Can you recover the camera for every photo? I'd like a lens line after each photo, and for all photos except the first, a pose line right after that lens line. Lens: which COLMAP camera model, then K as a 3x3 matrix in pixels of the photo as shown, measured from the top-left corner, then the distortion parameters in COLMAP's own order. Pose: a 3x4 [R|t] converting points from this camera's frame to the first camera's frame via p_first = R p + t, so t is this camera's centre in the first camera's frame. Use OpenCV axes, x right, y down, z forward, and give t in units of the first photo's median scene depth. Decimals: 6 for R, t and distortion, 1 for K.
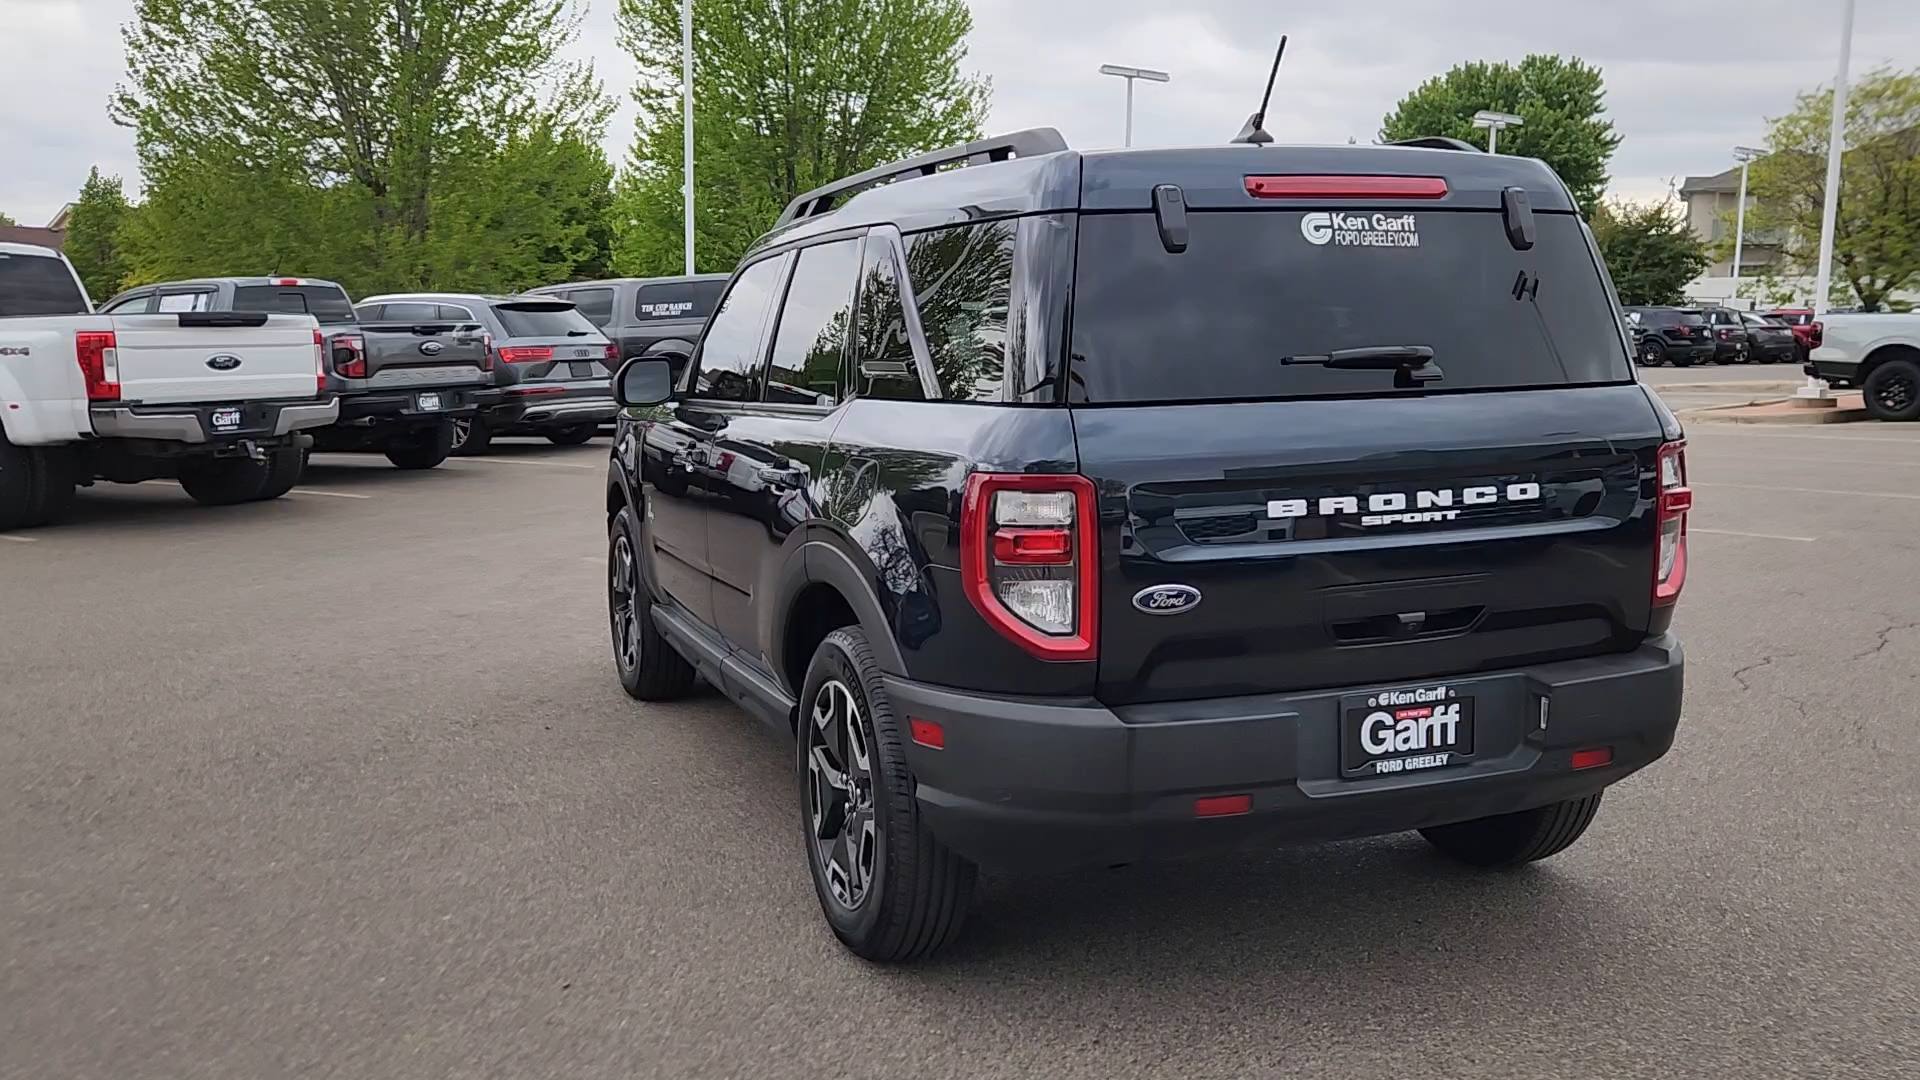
lens RADIAL K [[1664.3, 0, 949.7], [0, 1664.3, 515.5], [0, 0, 1]] dist [0.041034, -0.028876]
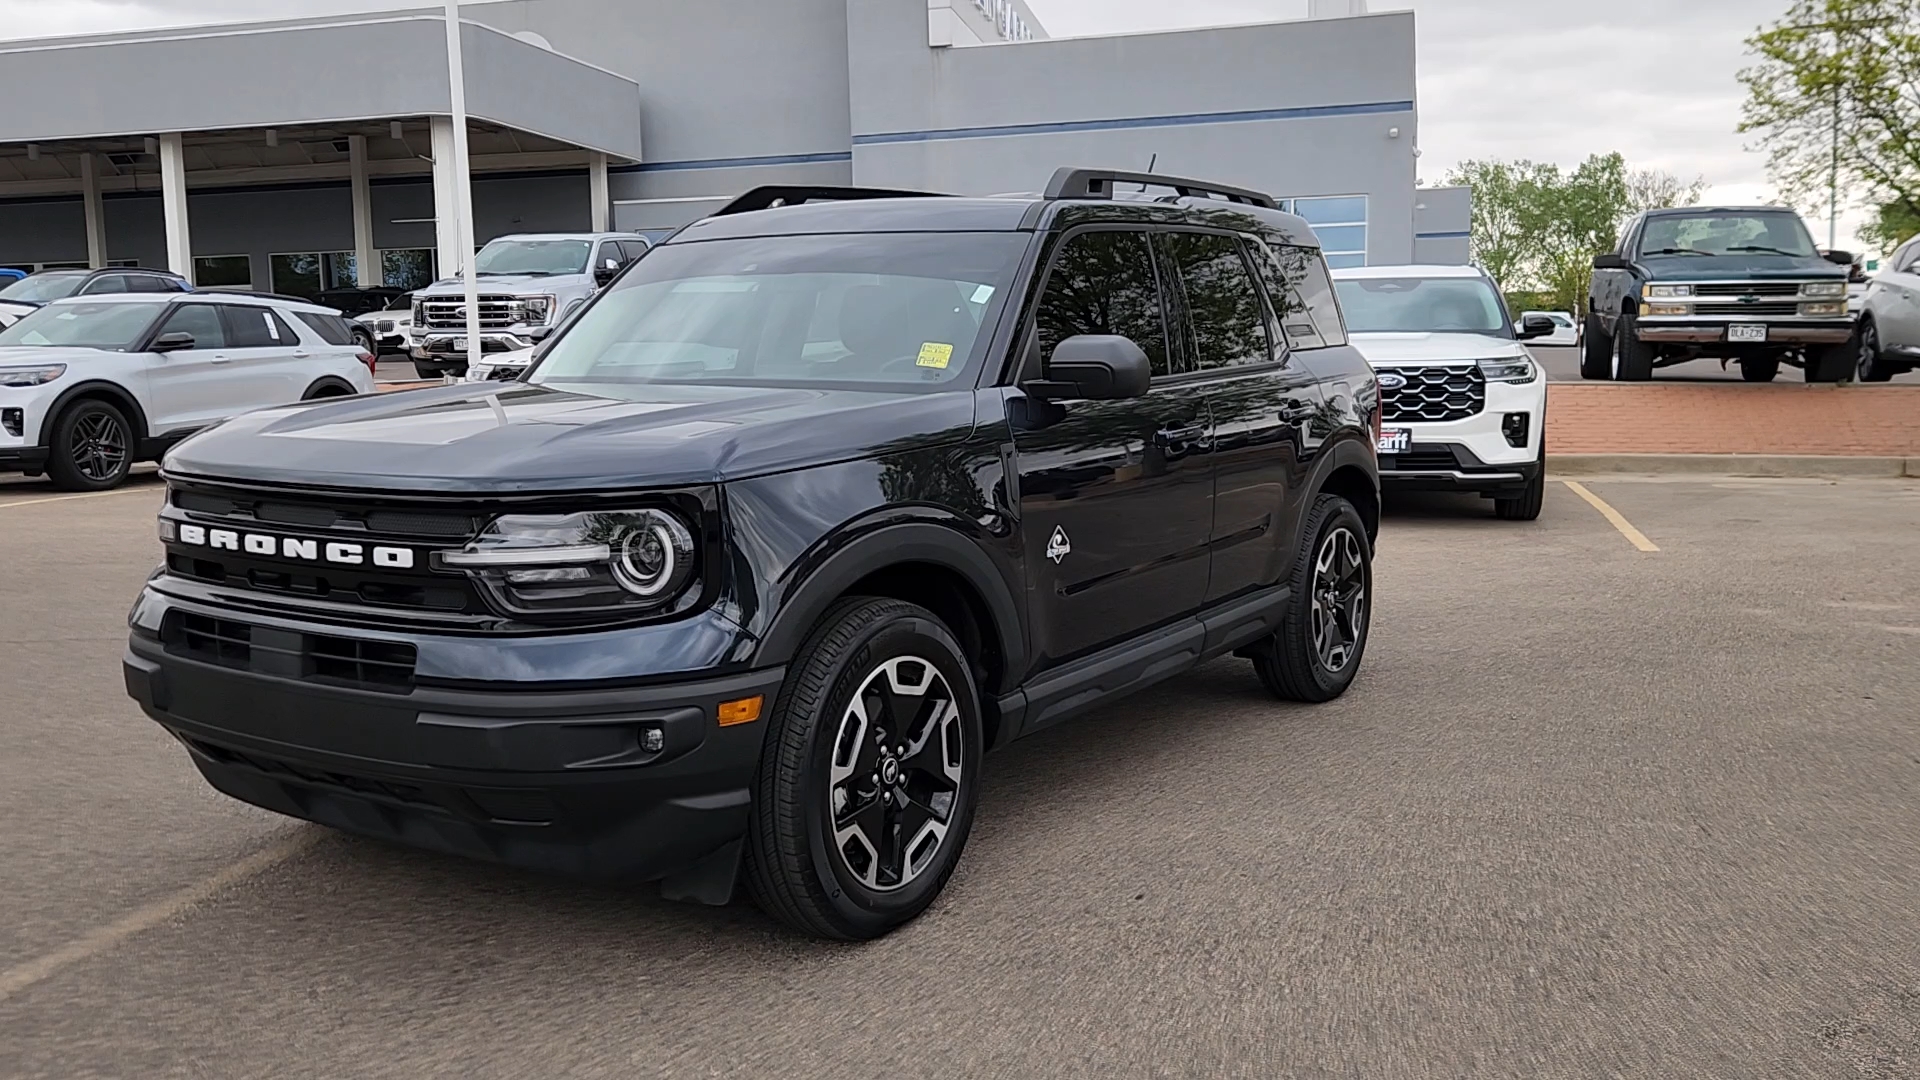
lens RADIAL K [[1664.5, 0, 950.5], [0, 1664.5, 545.5], [0, 0, 1]] dist [0.050409, -0.070397]
pose [[-0.592127, -0.086404, 0.801199, -1.210057], [0.109005, 0.976509, 0.185870, -0.236713], [-0.798438, 0.197393, -0.568799, 2.380365]]
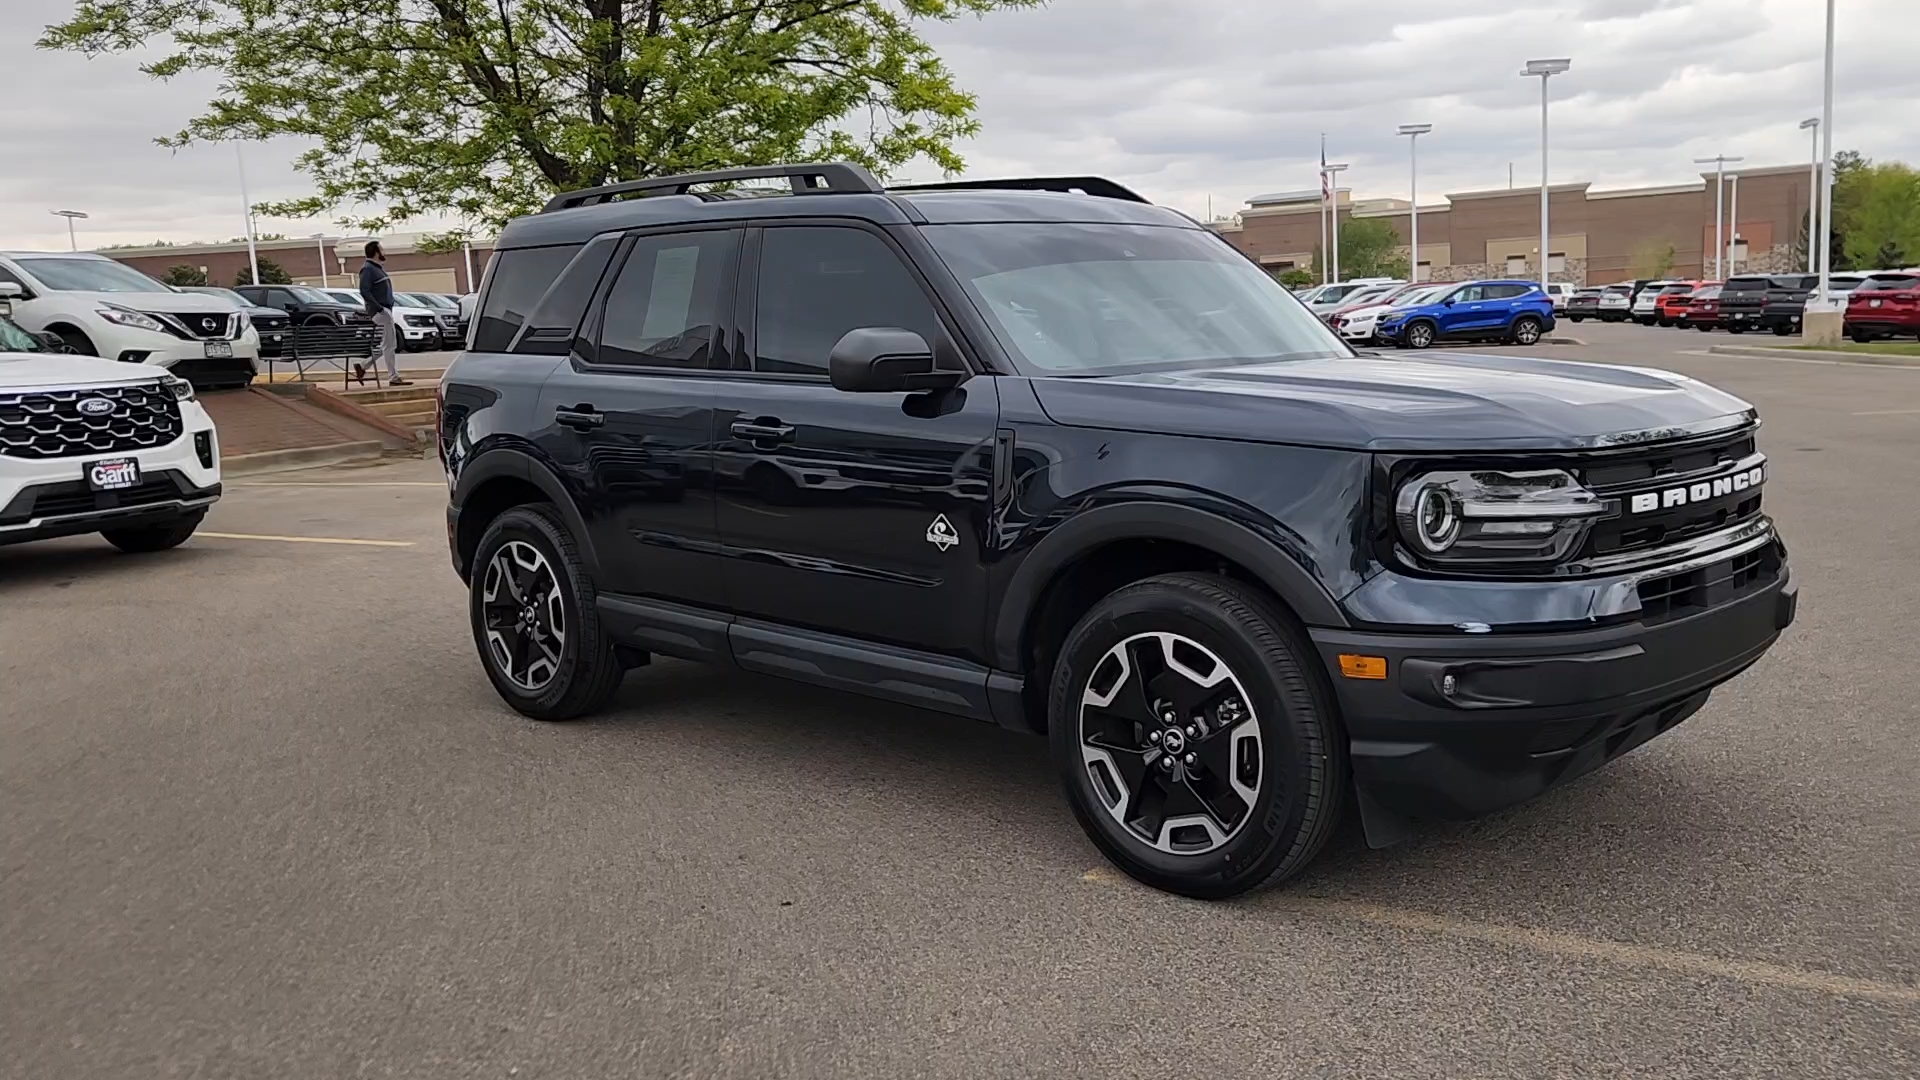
lens RADIAL K [[1664.3, 0, 951.4], [0, 1664.3, 523.4], [0, 0, 1]] dist [0.041034, -0.028876]
pose [[-0.906415, 0.093945, -0.411809, 0.720914], [-0.006542, 0.971713, 0.236074, -0.331962], [0.422338, 0.216675, -0.880160, 2.900317]]
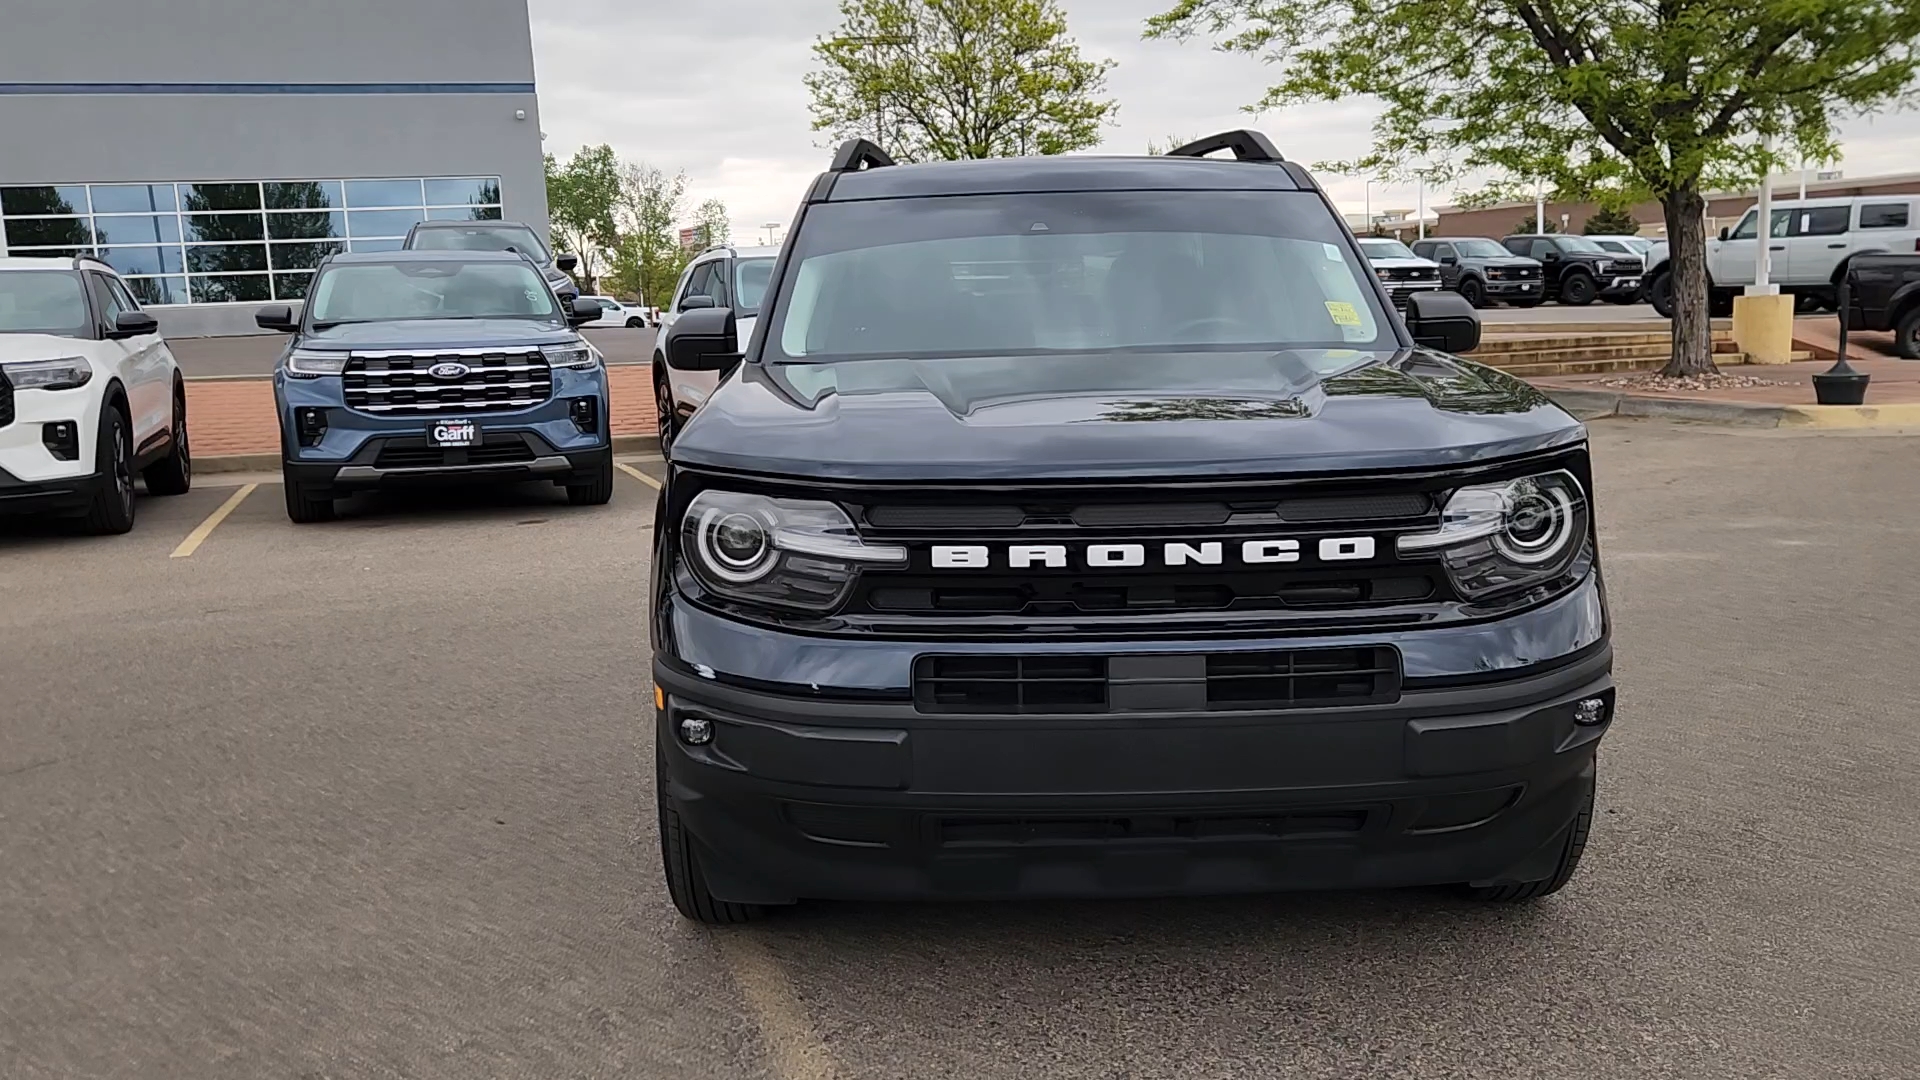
lens RADIAL K [[1664.3, 0, 947.8], [0, 1664.3, 534.8], [0, 0, 1]] dist [0.041034, -0.028876]
pose [[-0.937234, -0.011278, 0.348520, -0.375601], [0.078880, 0.966712, 0.243405, -0.308655], [-0.339663, 0.255619, -0.905145, 2.893278]]
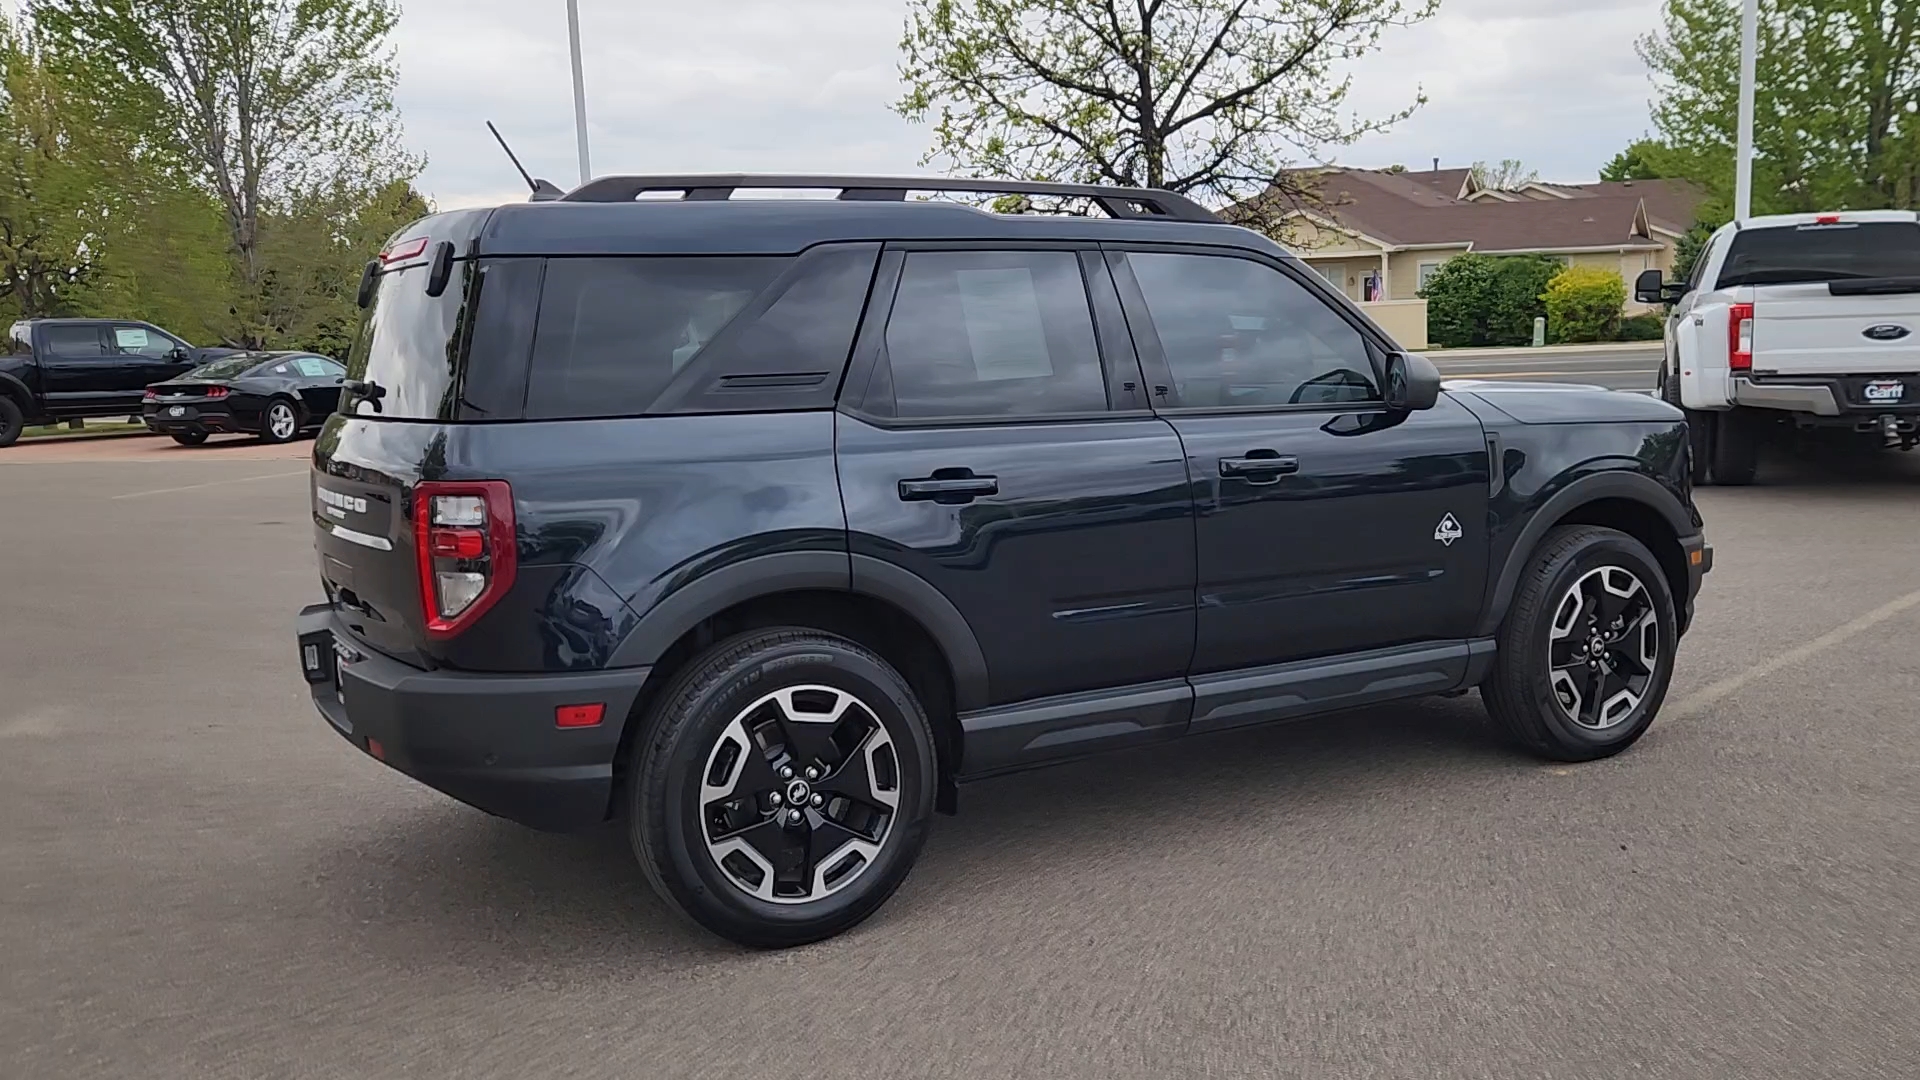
lens RADIAL K [[1664.3, 0, 949.1], [0, 1664.3, 526.5], [0, 0, 1]] dist [0.041034, -0.028876]
pose [[0.161497, 0.122457, -0.979246, 1.529650], [-0.081297, 0.990550, 0.110463, -0.160023], [0.983519, 0.061770, 0.169926, 1.171879]]
